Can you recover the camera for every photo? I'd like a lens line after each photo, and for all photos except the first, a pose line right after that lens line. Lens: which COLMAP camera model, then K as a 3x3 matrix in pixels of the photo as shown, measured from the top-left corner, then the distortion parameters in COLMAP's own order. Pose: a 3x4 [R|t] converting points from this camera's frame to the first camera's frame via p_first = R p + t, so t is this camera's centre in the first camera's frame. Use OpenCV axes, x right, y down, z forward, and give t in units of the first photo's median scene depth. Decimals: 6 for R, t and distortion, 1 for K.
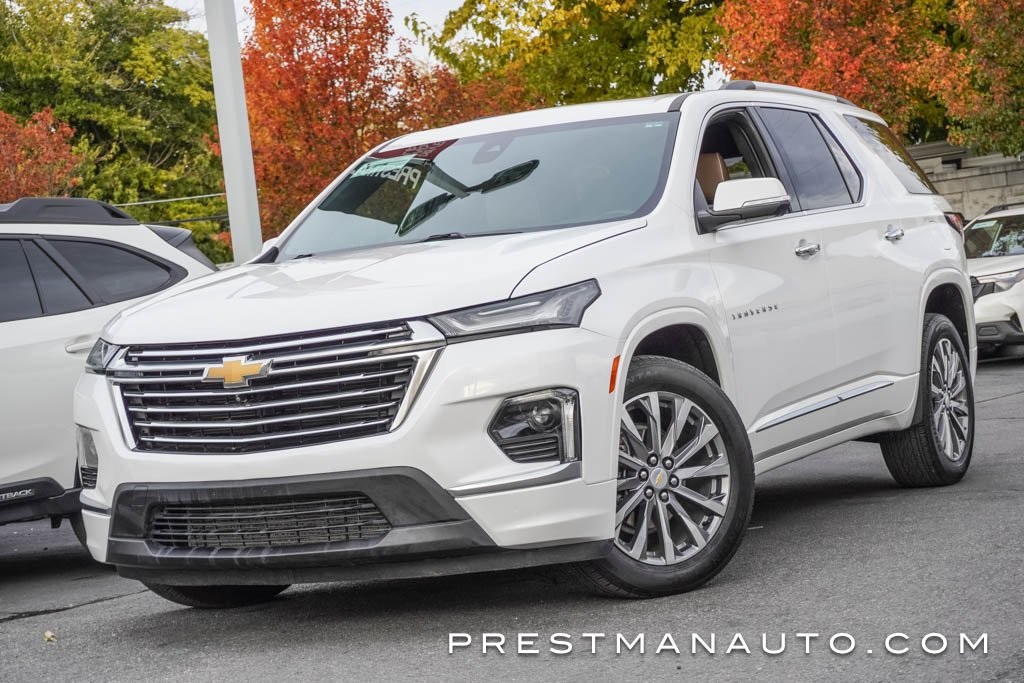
lens RADIAL K [[2155.4, 0, 506.7], [0, 2155.4, 343.8], [0, 0, 1]] dist [0.059203, 0.000000]
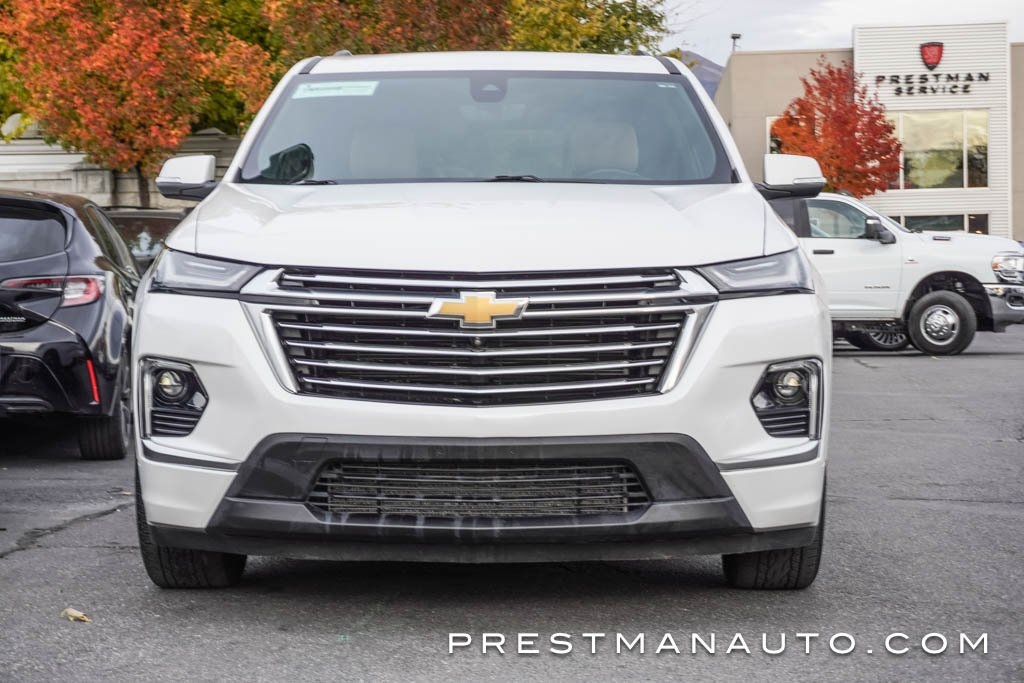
lens RADIAL K [[2155.4, 0, 509.0], [0, 2155.4, 334.5], [0, 0, 1]] dist [0.059203, 0.000000]
pose [[0.877202, 0.082435, 0.472991, -0.145729], [-0.079040, 0.996503, -0.027089, 0.012646], [-0.473571, -0.013623, 0.880651, 0.070632]]
